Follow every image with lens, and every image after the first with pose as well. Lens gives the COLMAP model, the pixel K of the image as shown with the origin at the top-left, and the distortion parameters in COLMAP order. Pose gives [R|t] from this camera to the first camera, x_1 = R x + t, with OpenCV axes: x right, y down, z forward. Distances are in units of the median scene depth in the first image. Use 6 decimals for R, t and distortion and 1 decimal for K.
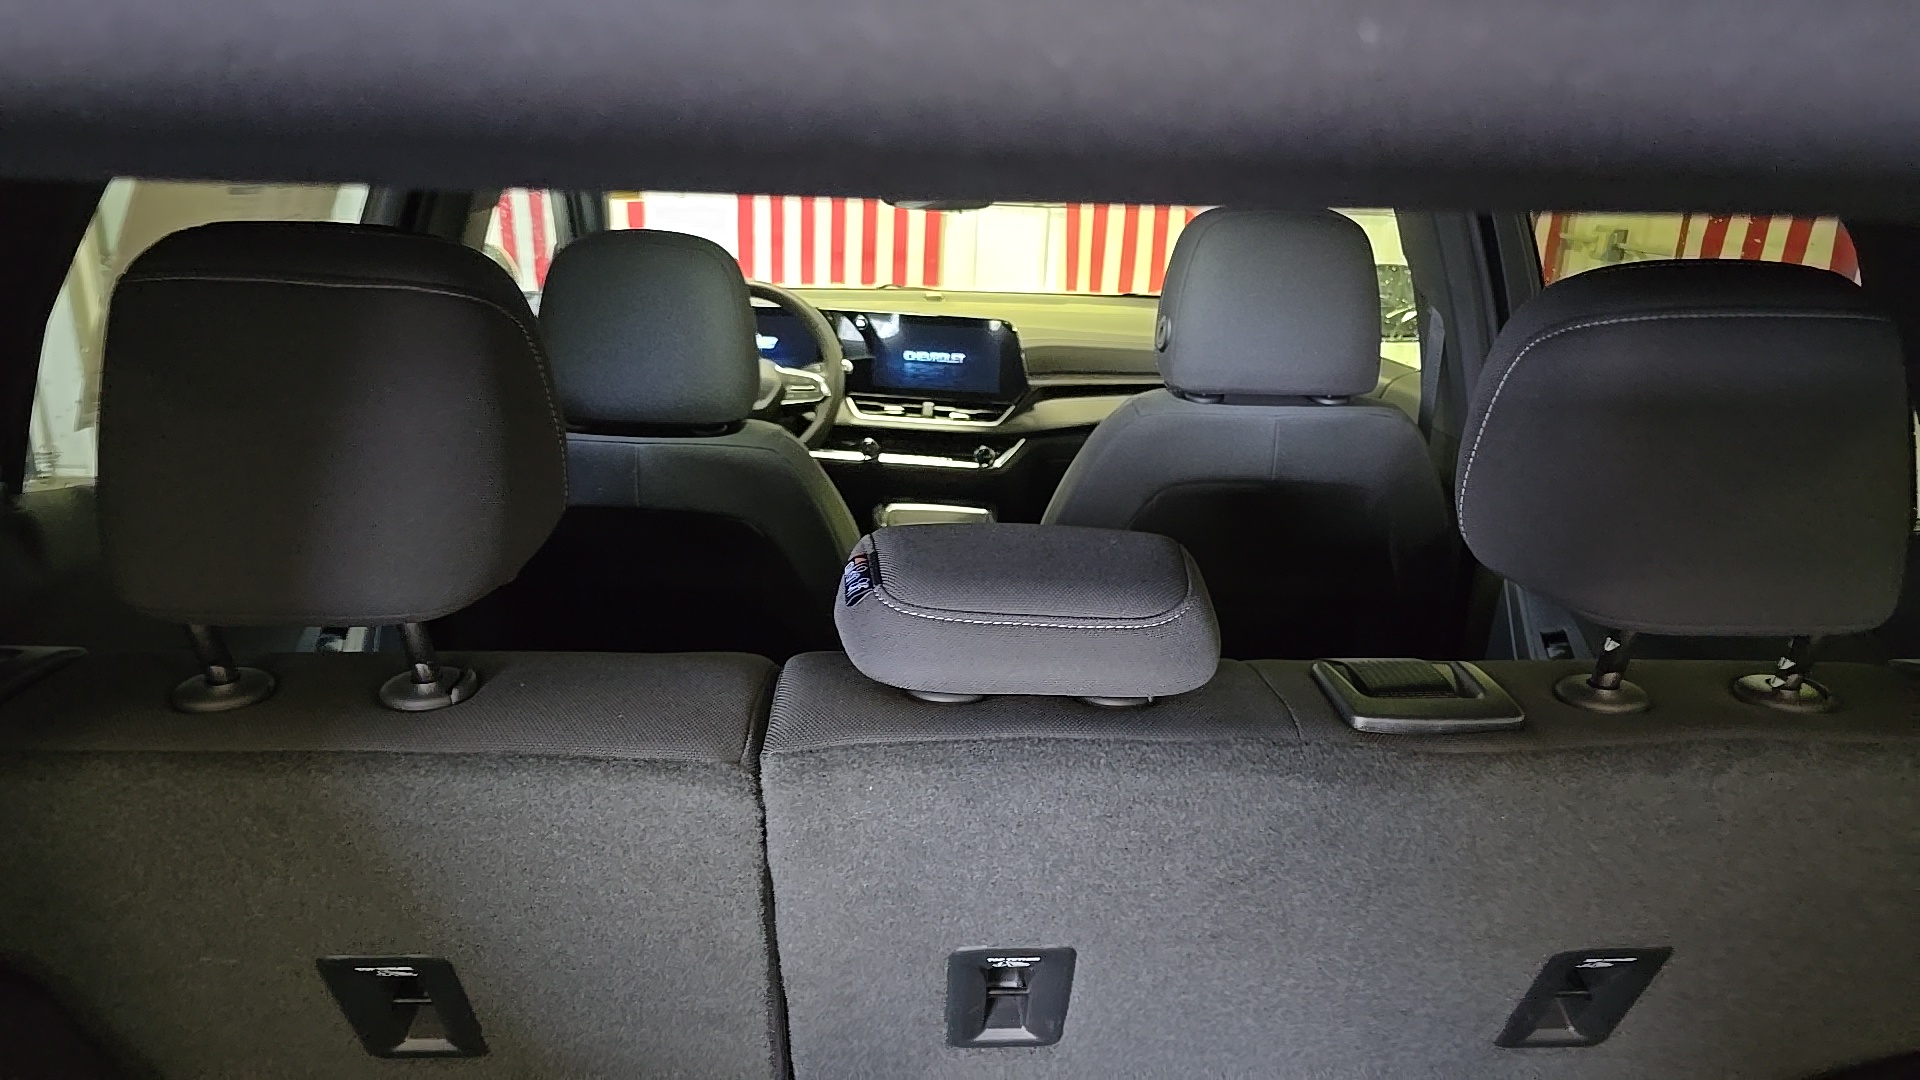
lens RADIAL K [[1291.6, 0, 971.9], [0, 1291.6, 550.0], [0, 0, 1]] dist [0.042685, -0.029631]
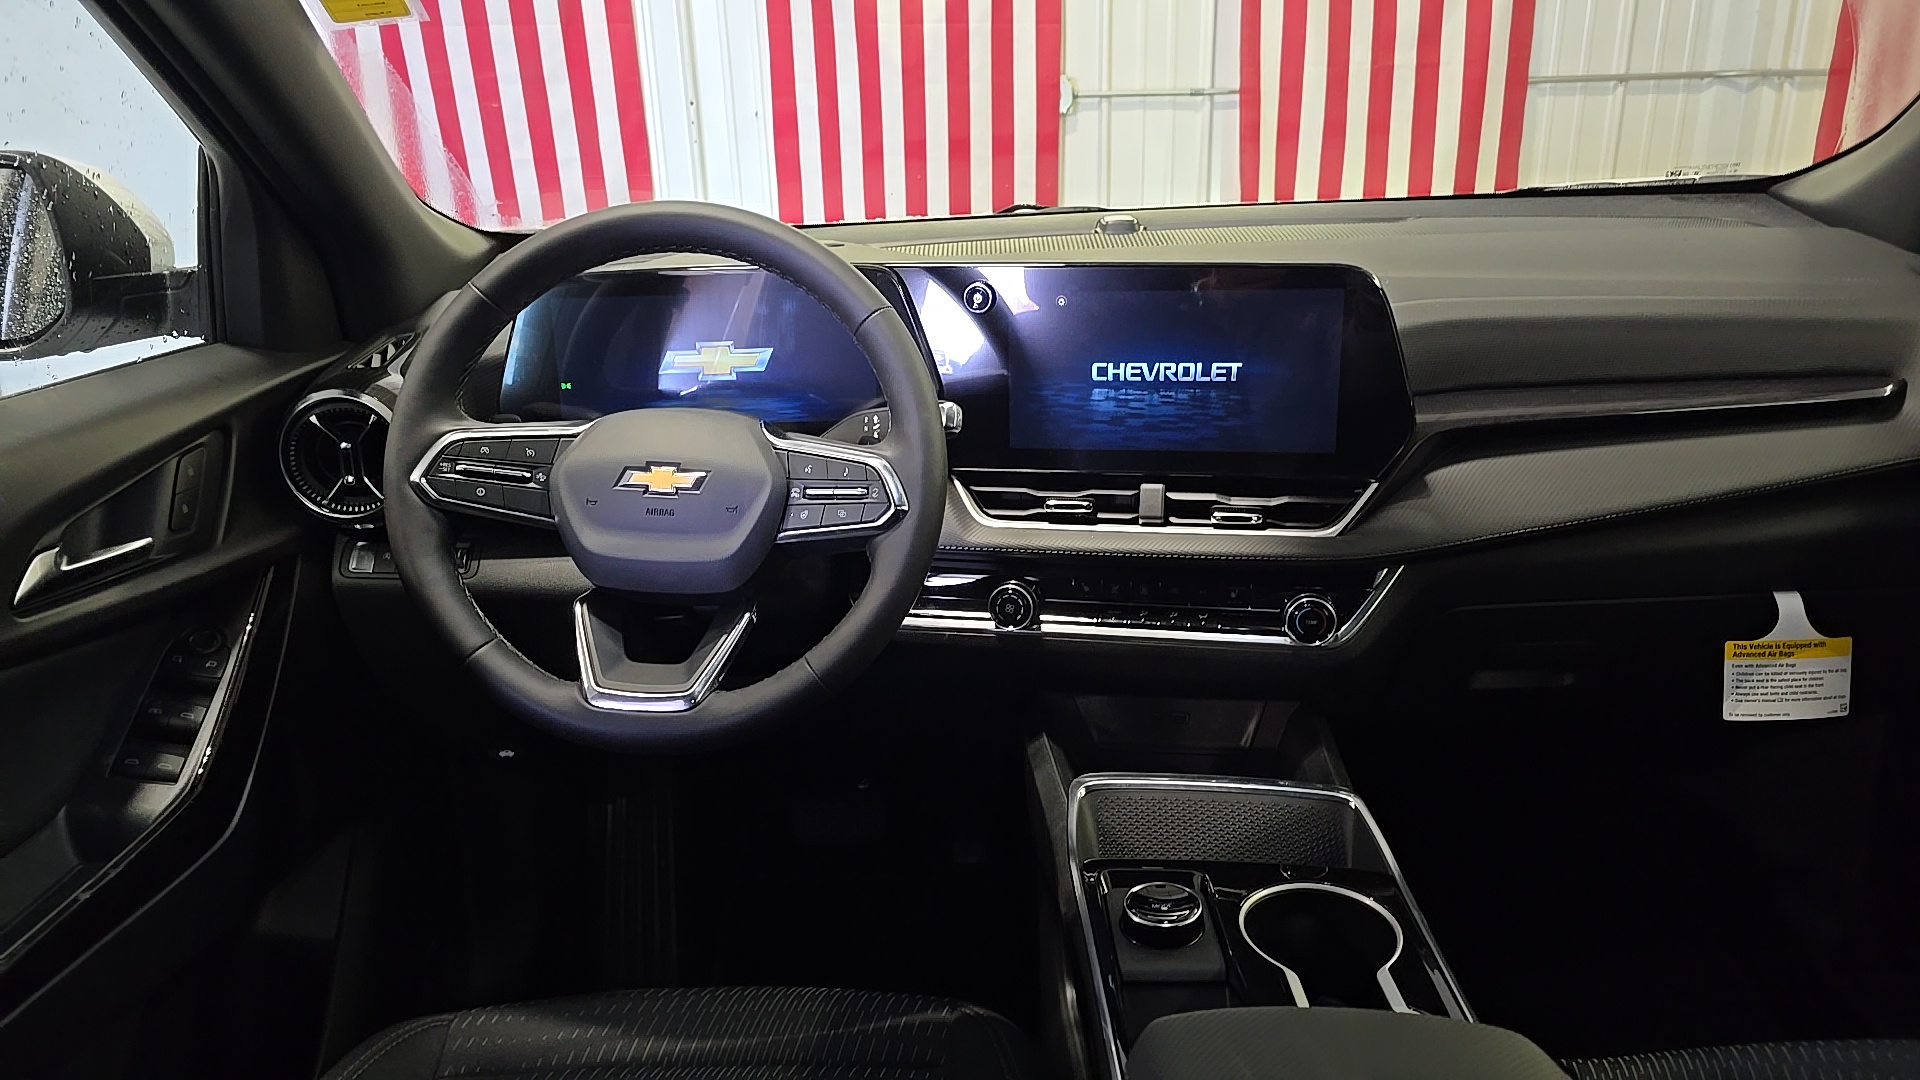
lens RADIAL K [[1258.0, 0, 967.4], [0, 1258.0, 563.9], [0, 0, 1]] dist [0.097464, -0.121788]
pose [[0.996333, -0.045056, -0.072736, -0.068061], [0.049047, 0.997333, 0.054055, -0.120735], [0.070106, -0.057425, 0.995885, 0.640601]]
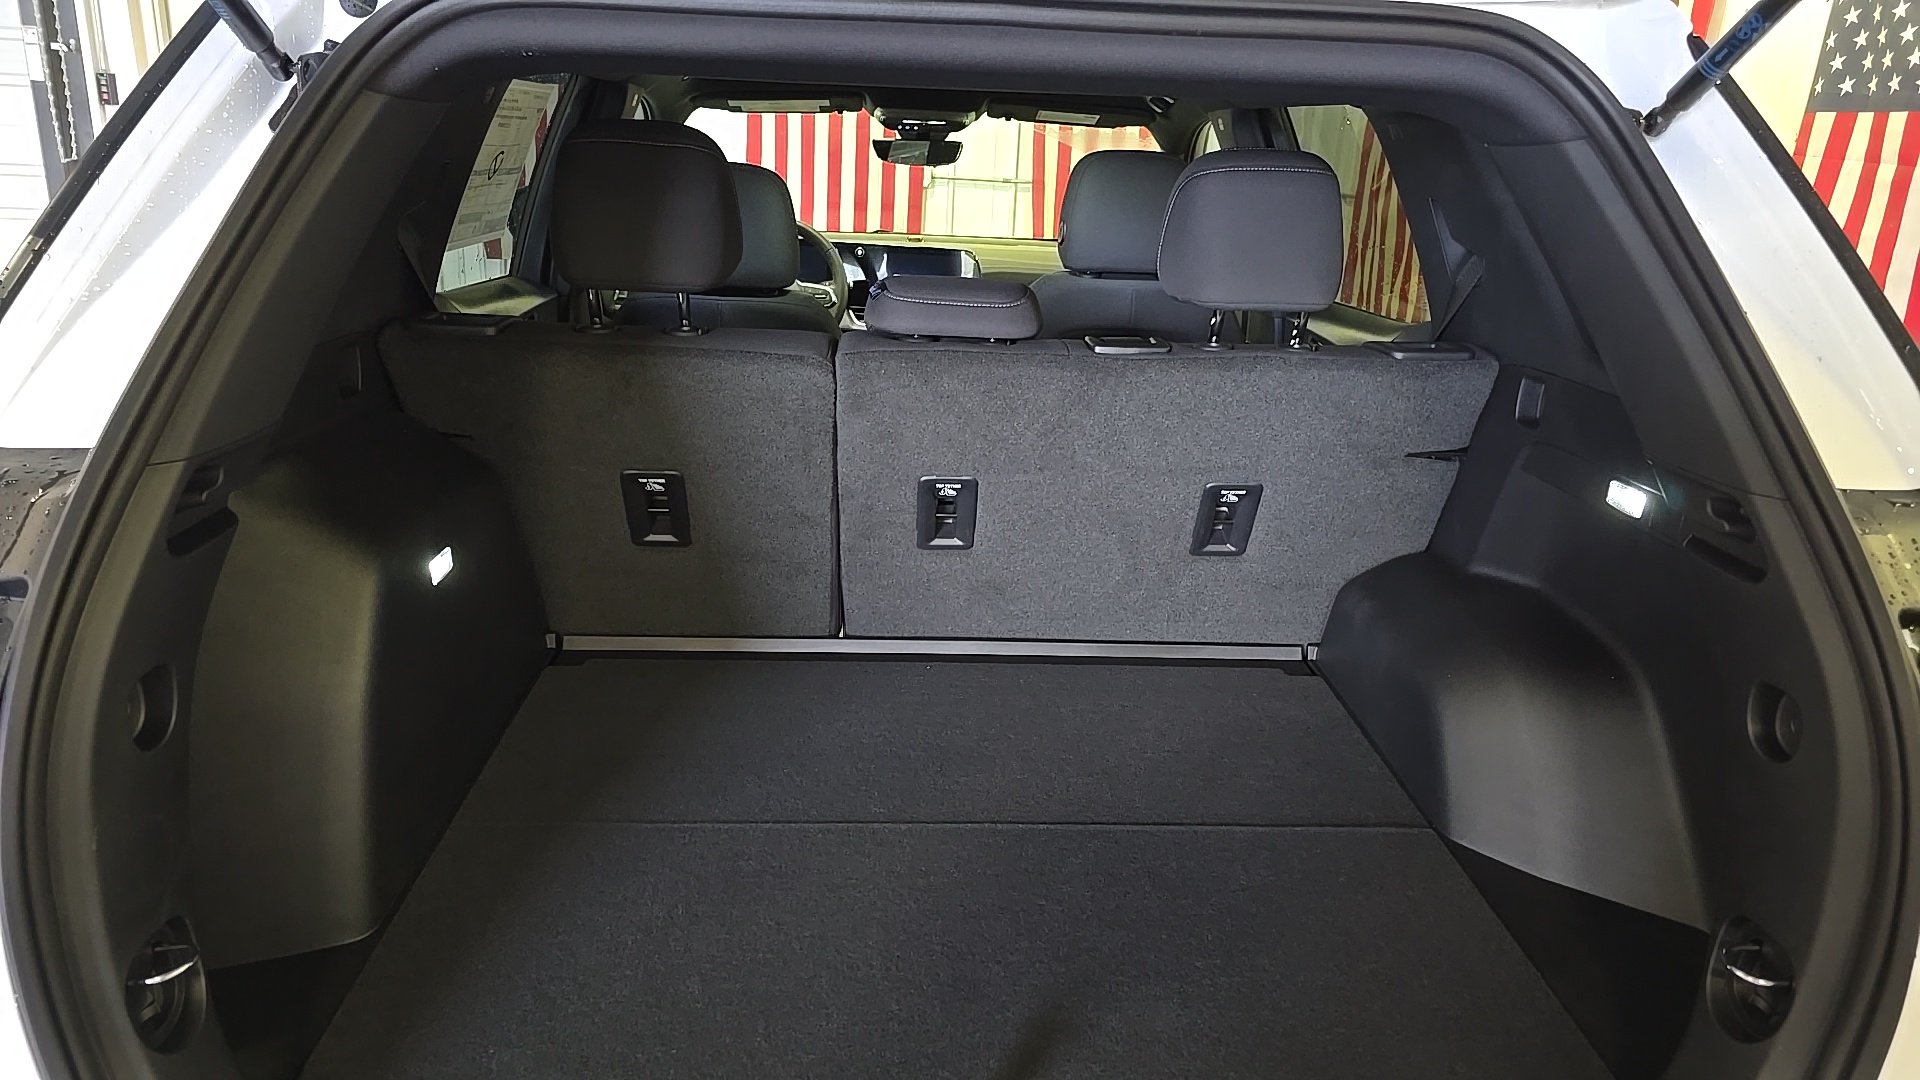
lens RADIAL K [[1258.0, 0, 967.4], [0, 1258.0, 563.9], [0, 0, 1]] dist [0.097464, -0.121788]
pose [[0.999906, 0.007358, 0.011561, 0.012481], [-0.007601, 0.999749, 0.021075, 0.123279], [-0.011403, -0.021161, 0.999711, -0.324039]]
